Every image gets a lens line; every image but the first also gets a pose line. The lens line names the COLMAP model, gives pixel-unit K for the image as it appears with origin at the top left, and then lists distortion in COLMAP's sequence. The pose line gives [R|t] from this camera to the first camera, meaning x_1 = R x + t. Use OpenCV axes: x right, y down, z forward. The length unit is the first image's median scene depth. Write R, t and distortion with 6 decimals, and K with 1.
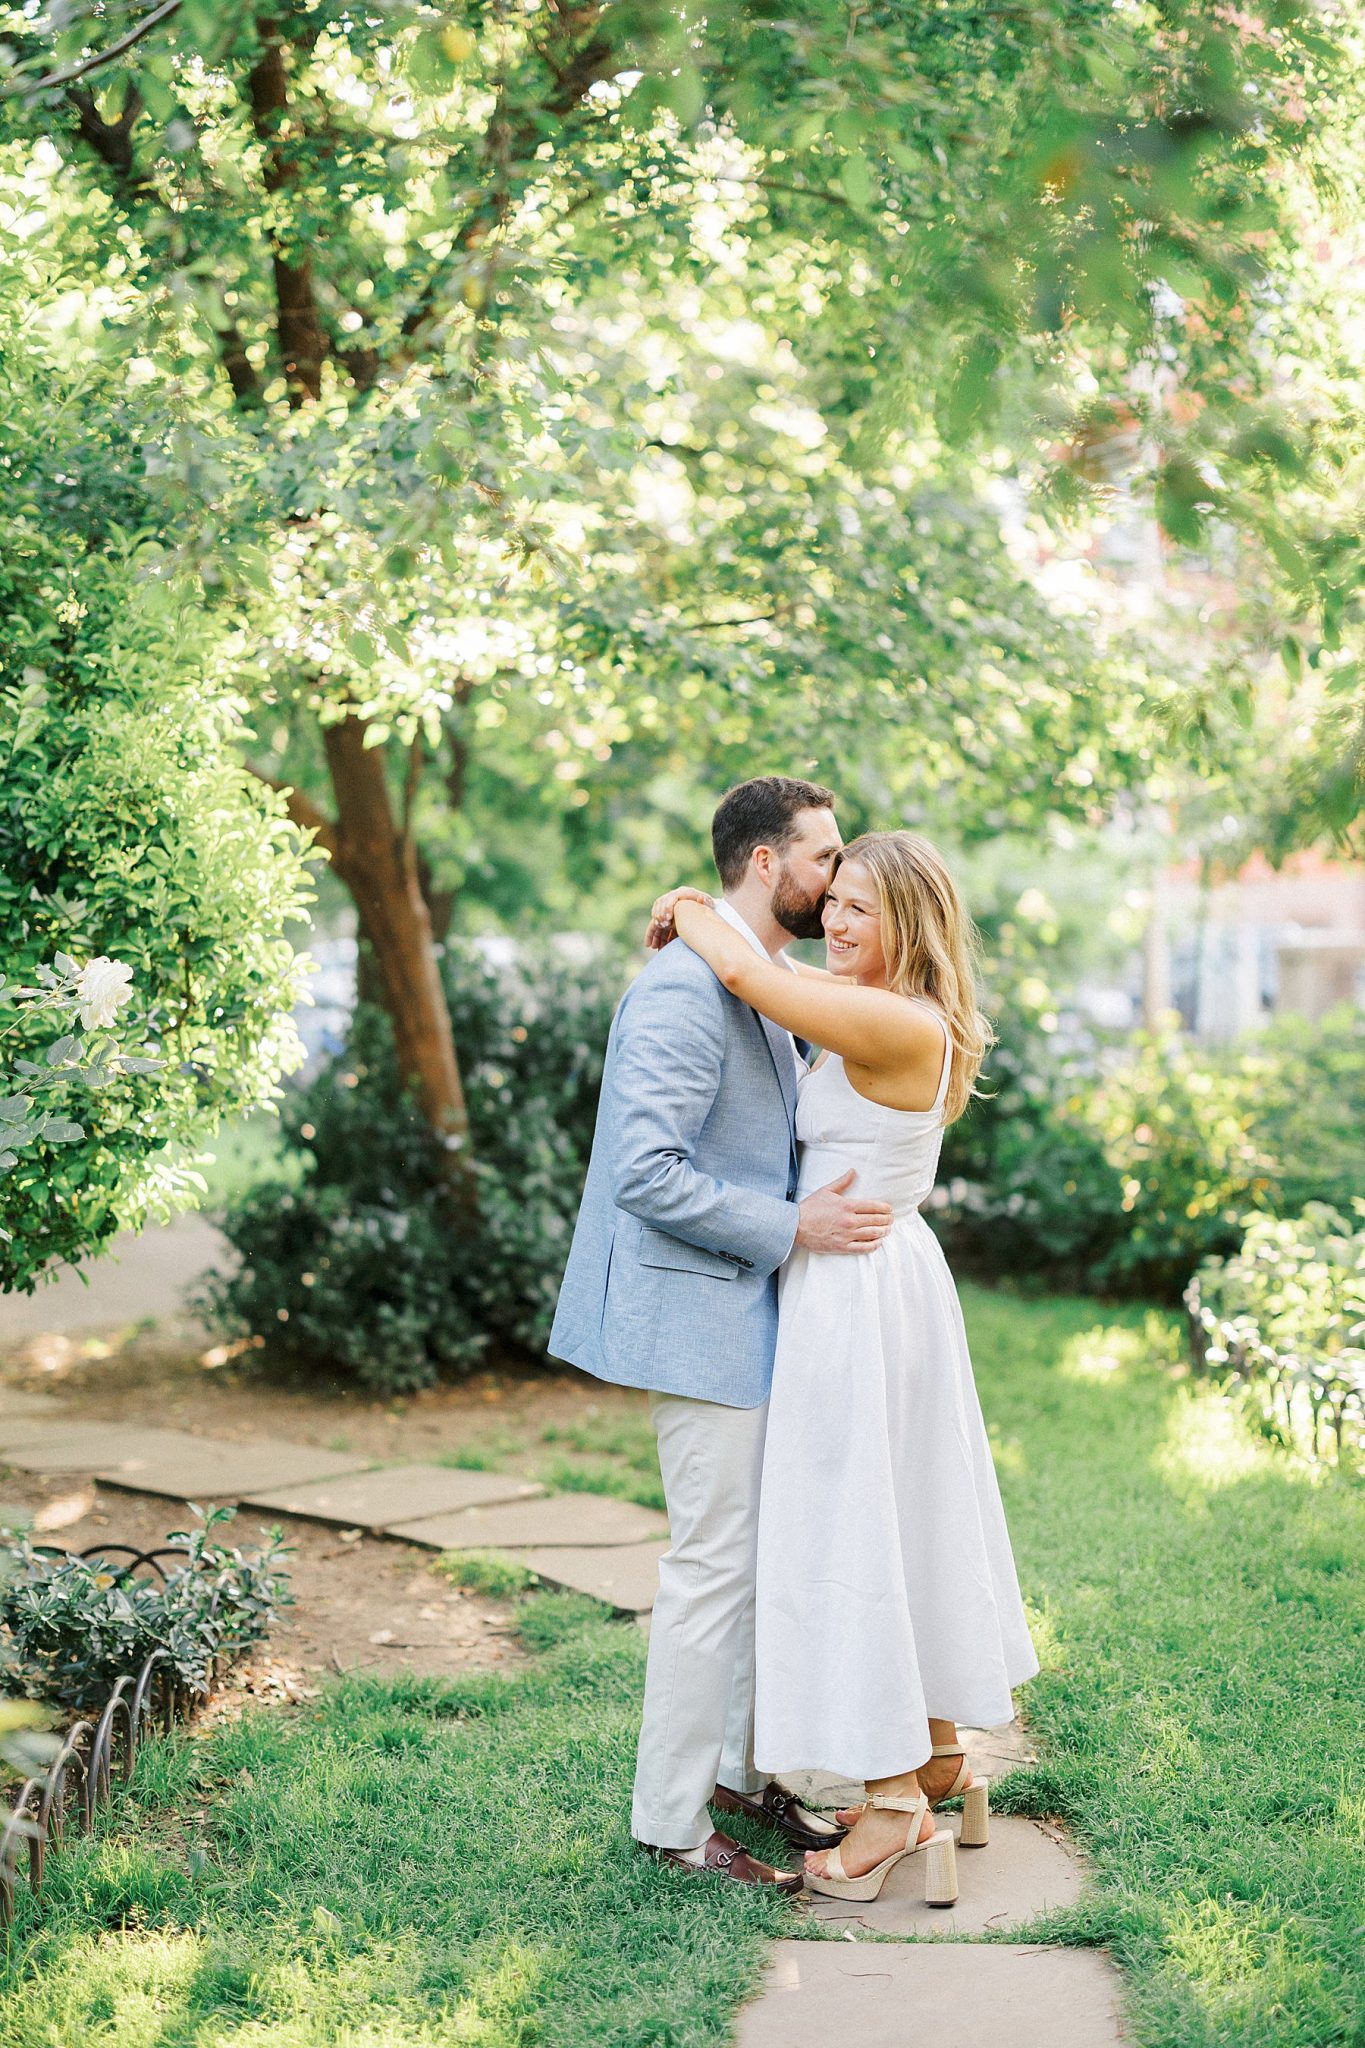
lens RADIAL K [[3148.4, 0, 684.0], [0, 3148.4, 1116.4], [0, 0, 1]] dist [0.014846, -0.003185]
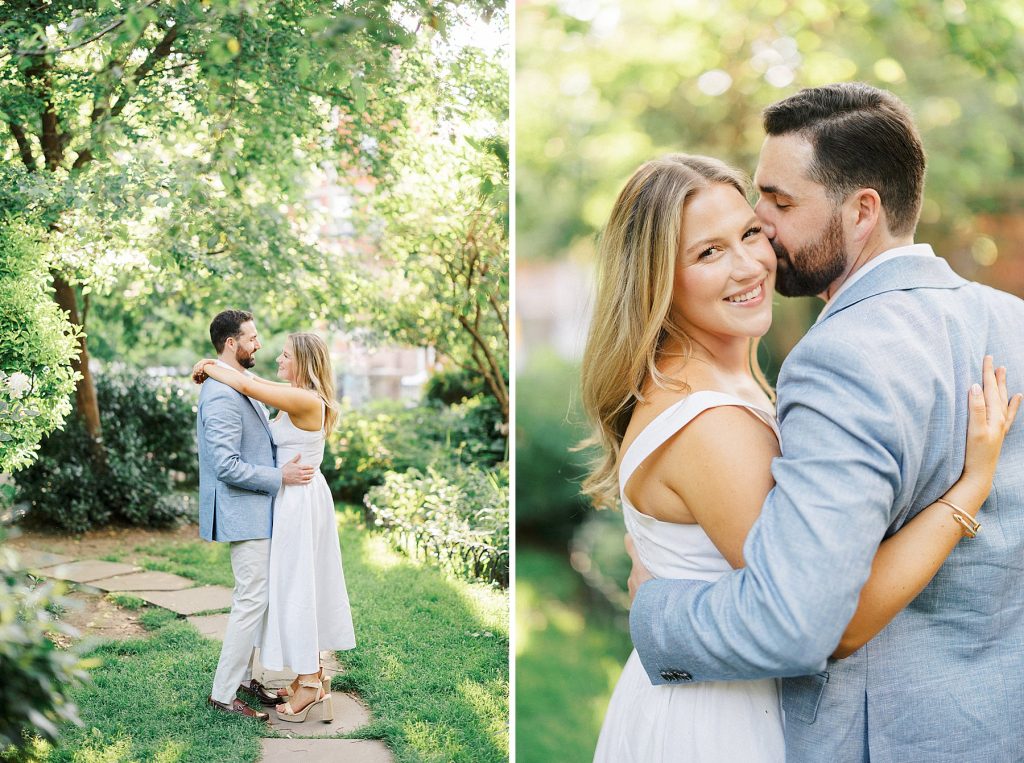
lens RADIAL K [[1146.9, 0, 512.2], [0, 1146.9, 429.3], [0, 0, 1]] dist [0.023719, -0.010892]
pose [[0.994766, 0.021888, 0.099805, 0.180335], [-0.020210, 0.999638, -0.017785, 0.009189], [-0.100158, 0.015675, 0.994848, -0.022832]]
